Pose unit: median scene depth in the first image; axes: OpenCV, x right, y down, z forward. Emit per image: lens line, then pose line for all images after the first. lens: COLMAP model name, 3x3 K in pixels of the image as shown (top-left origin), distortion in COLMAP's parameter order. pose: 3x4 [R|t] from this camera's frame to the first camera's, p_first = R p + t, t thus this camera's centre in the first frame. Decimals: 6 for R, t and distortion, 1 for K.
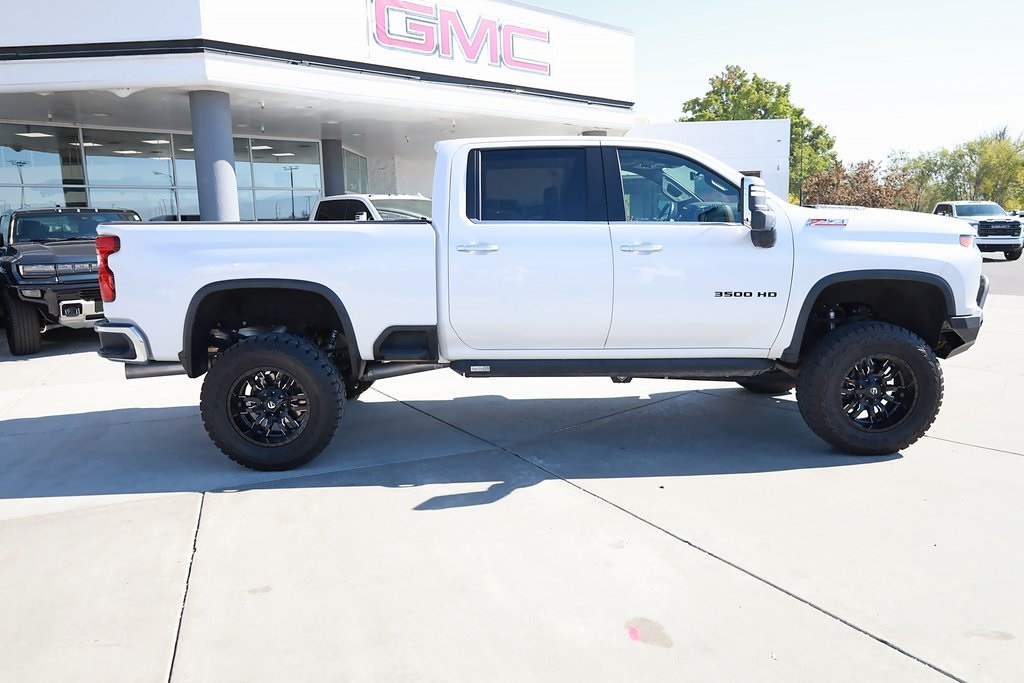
lens RADIAL K [[720.3, 0, 513.5], [0, 720.3, 341.1], [0, 0, 1]] dist [0.006680, -0.006730]
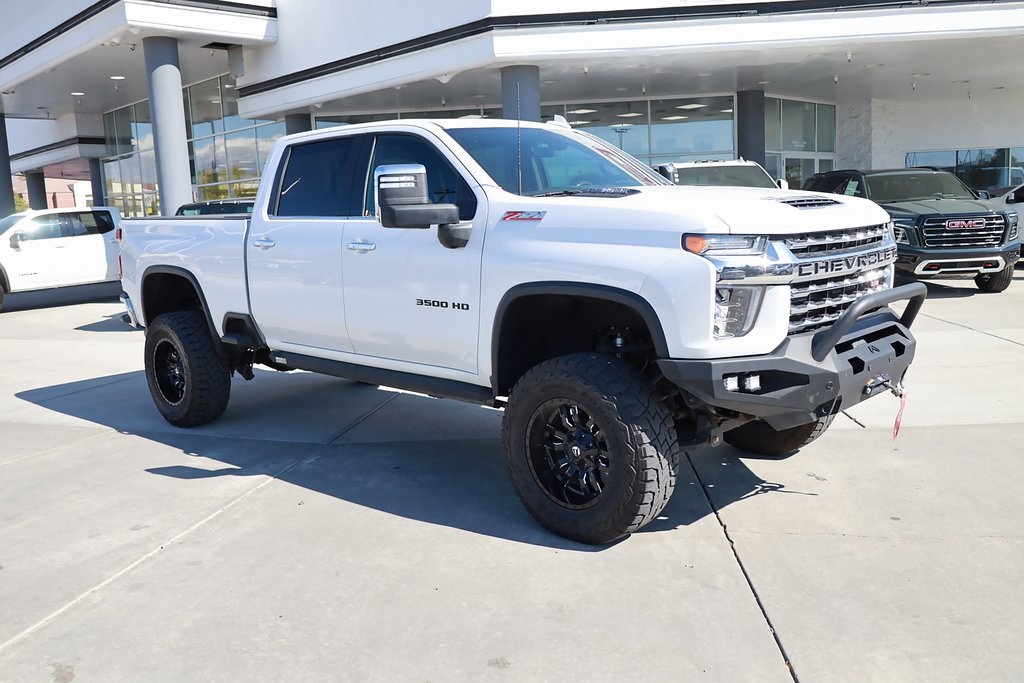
lens RADIAL K [[894.7, 0, 508.6], [0, 894.7, 342.5], [0, 0, 1]] dist [-0.018129, 0.004886]
pose [[0.713413, 0.094151, -0.694390, 1.070877], [-0.083314, 0.995300, 0.049355, -0.076924], [0.695773, 0.022642, 0.717905, 0.316251]]
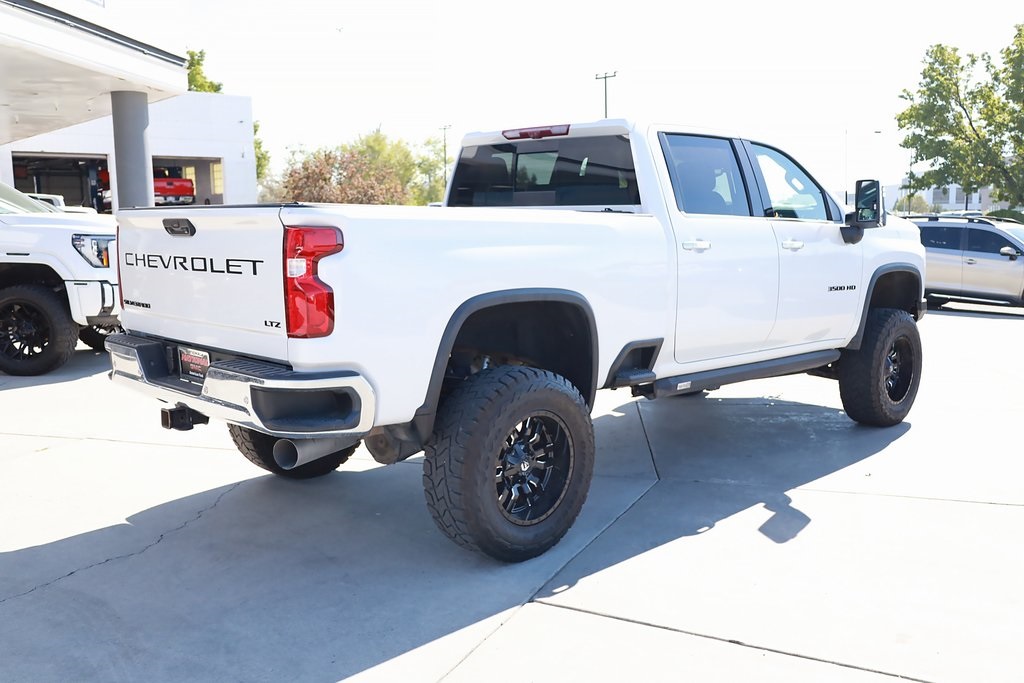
lens RADIAL K [[934.9, 0, 511.7], [0, 934.9, 334.9], [0, 0, 1]] dist [-0.010278, 0.000000]
pose [[0.730890, -0.068095, 0.679090, -0.954124], [0.097697, 0.995202, -0.005356, -0.035650], [-0.675467, 0.070260, 0.734035, 0.319666]]
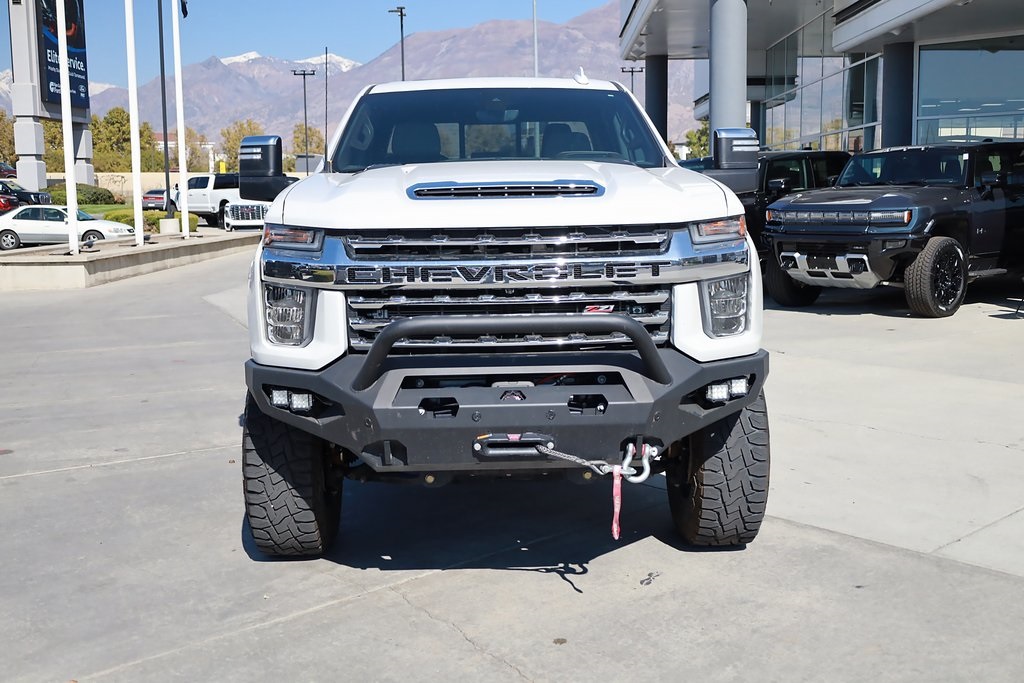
lens RADIAL K [[1133.4, 0, 512.1], [0, 1133.4, 342.5], [0, 0, 1]] dist [0.003902, 0.000000]
pose [[-0.002153, 0.158527, -0.987352, 1.522465], [-0.143098, 0.977144, 0.157200, -0.223572], [0.989706, 0.141627, 0.020581, 1.193236]]
